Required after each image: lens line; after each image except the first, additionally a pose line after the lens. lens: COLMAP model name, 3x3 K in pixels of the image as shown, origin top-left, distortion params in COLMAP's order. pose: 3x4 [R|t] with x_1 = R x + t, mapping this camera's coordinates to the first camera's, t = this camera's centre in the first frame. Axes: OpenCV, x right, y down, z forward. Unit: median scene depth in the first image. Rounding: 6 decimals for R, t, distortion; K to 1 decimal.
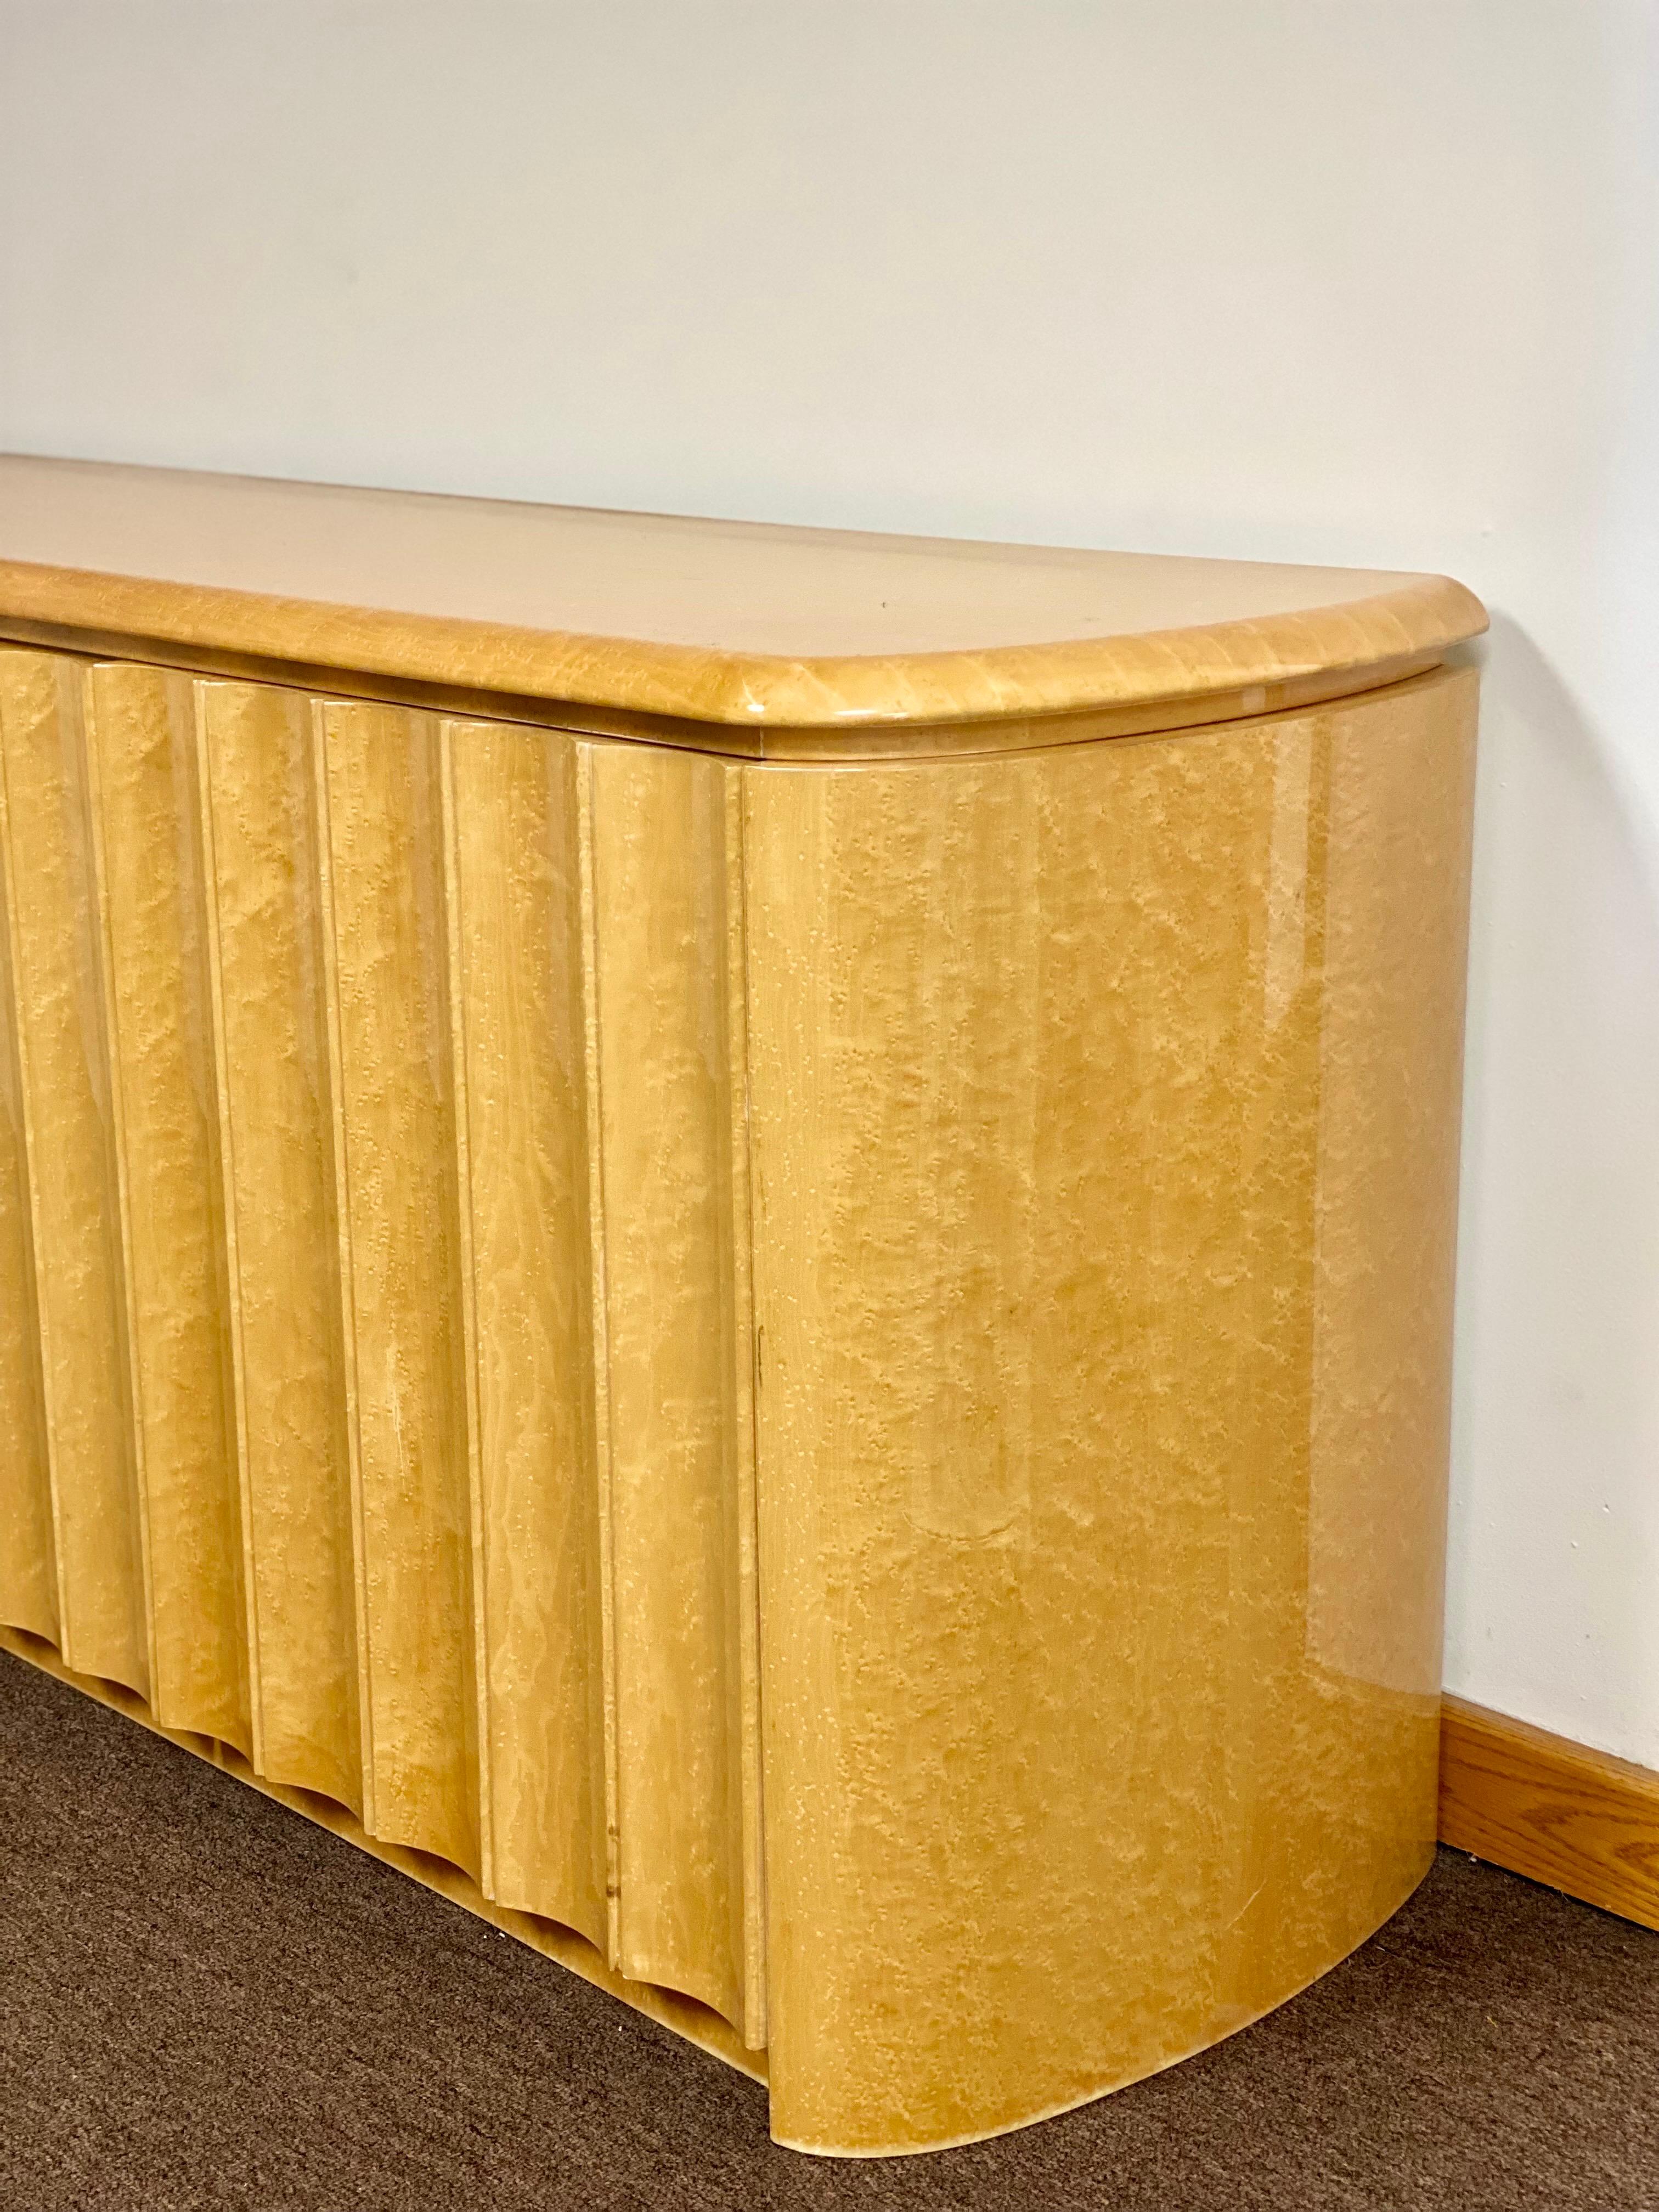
lens RADIAL K [[3338.7, 0, 829.5], [0, 3338.7, 1106.0], [0, 0, 1]] dist [0.198783, -0.075056]
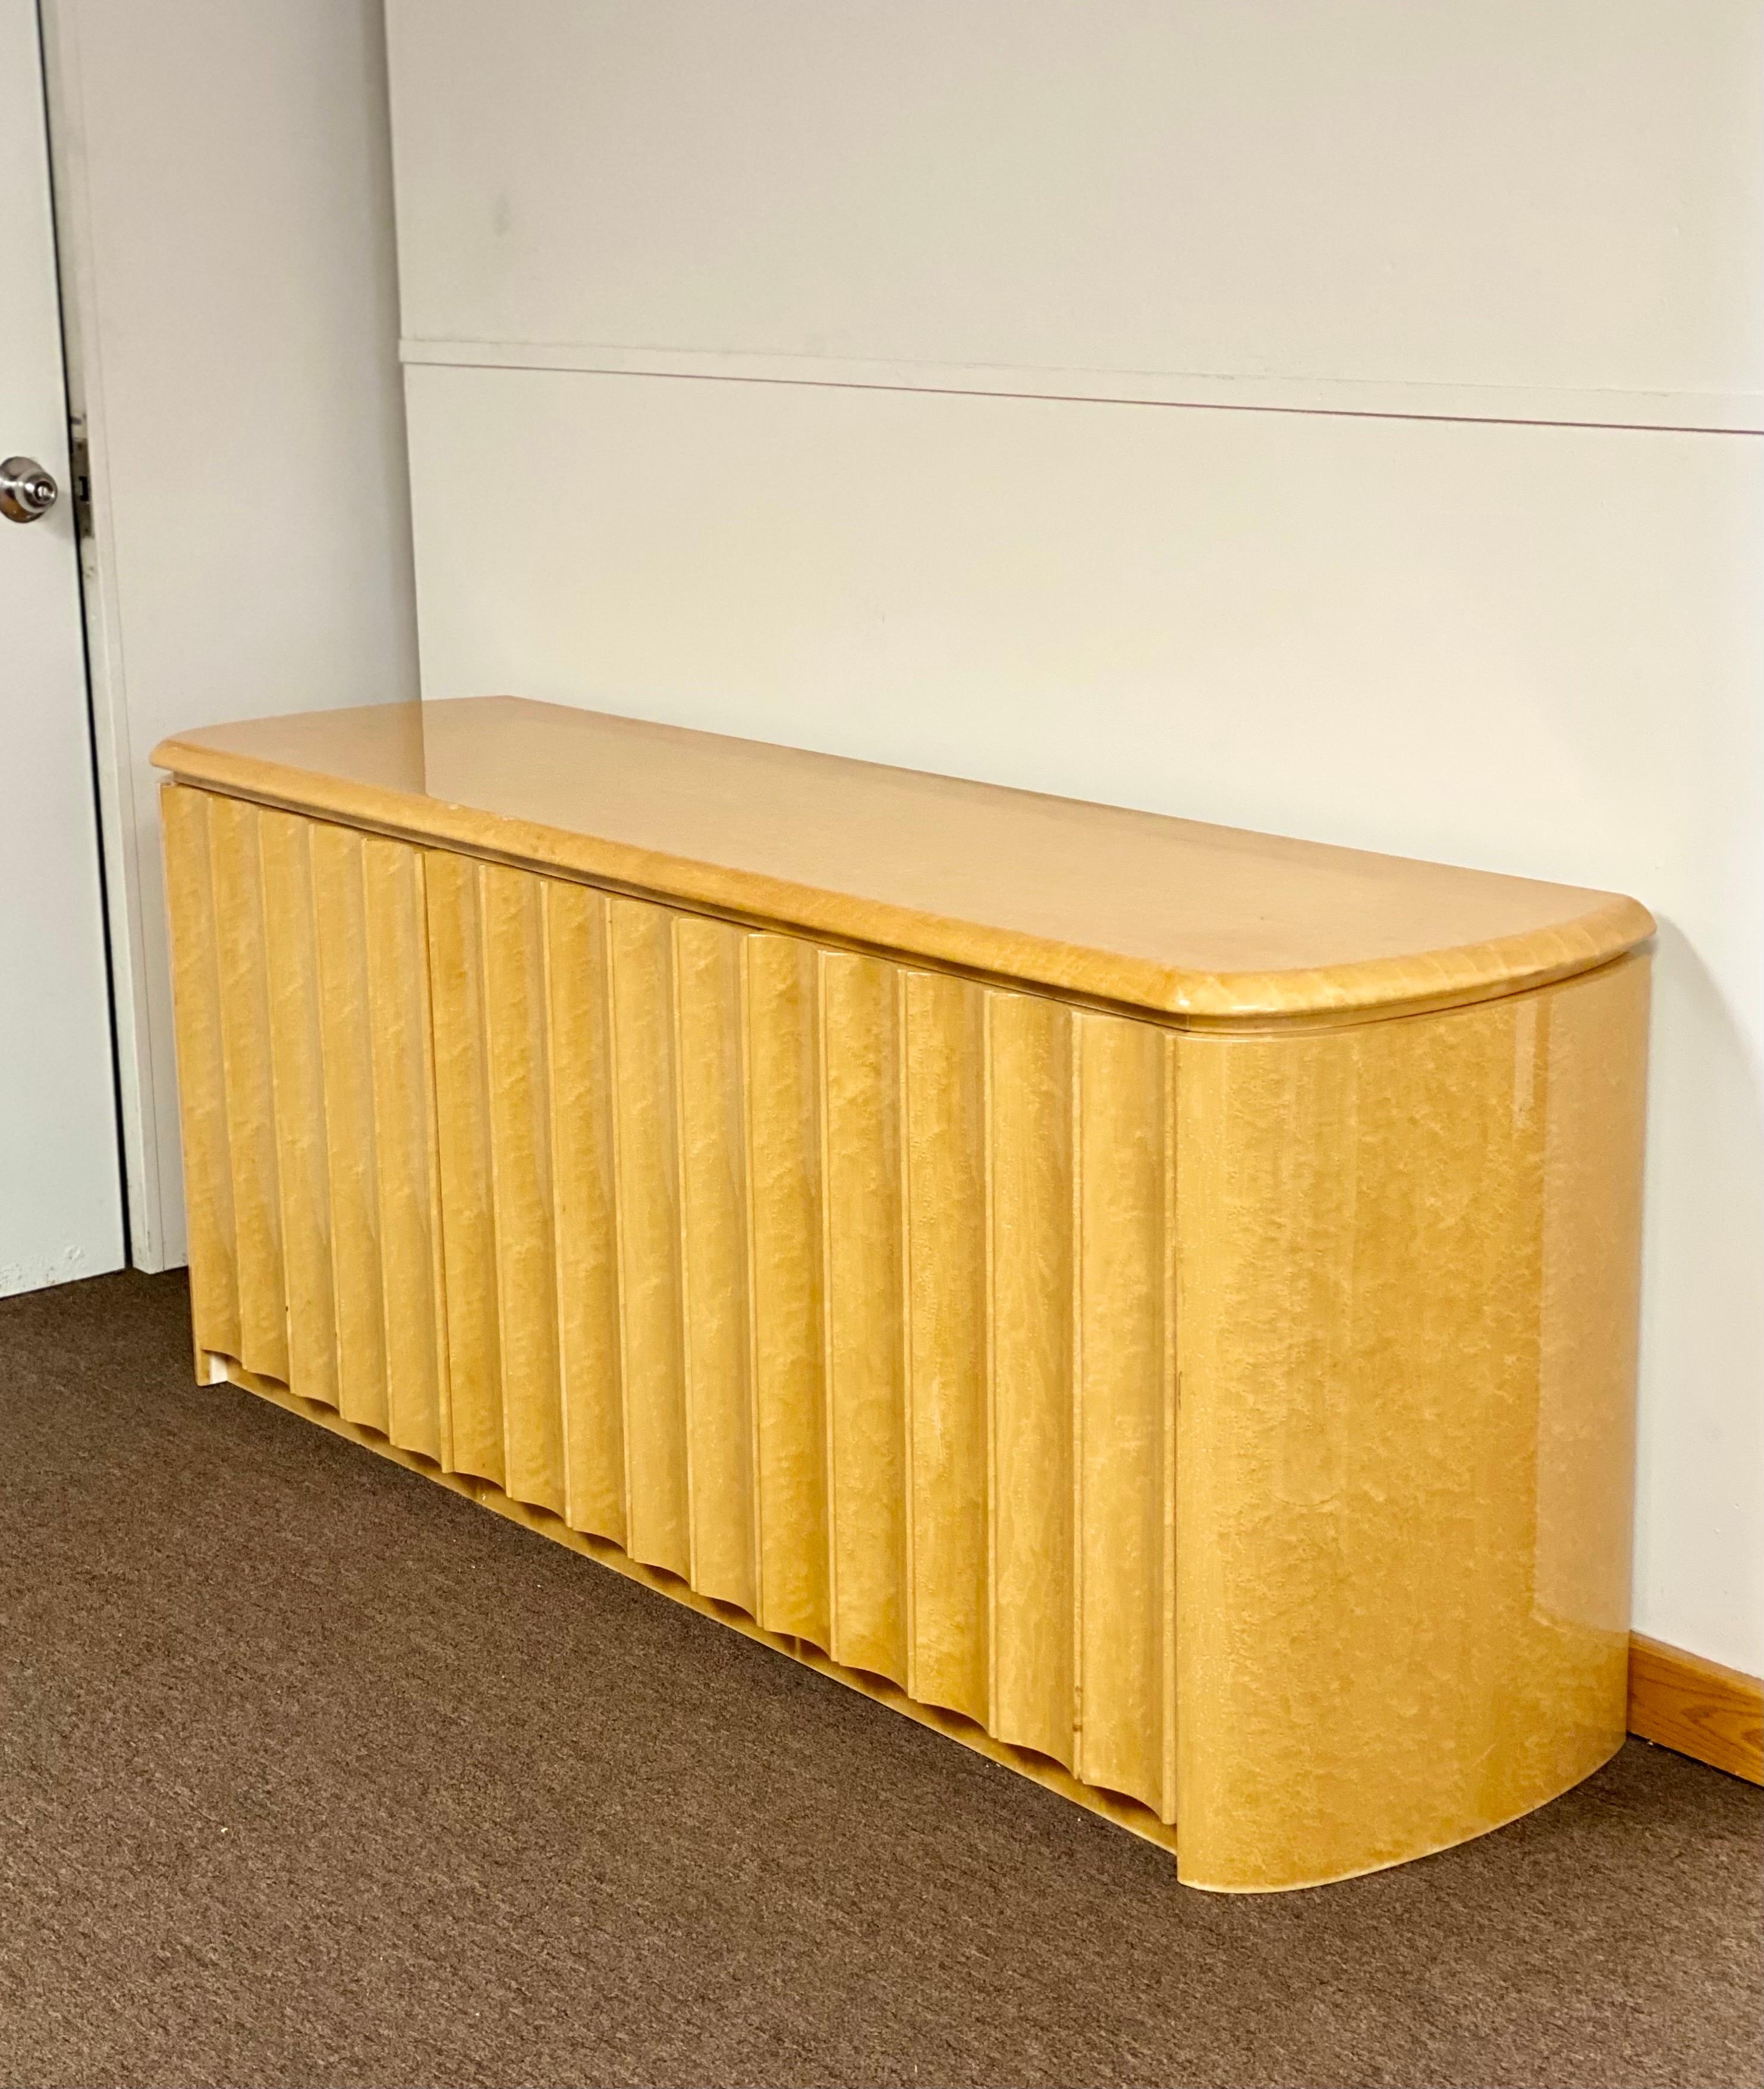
lens RADIAL K [[3624.9, 0, 884.0], [0, 3624.9, 1088.2], [0, 0, 1]] dist [0.128995, 0.209738]
pose [[0.996420, 0.015771, -0.083058, -0.017848], [-0.016941, 0.999767, -0.013404, -0.042268], [0.082827, 0.014763, 0.996455, -0.714656]]
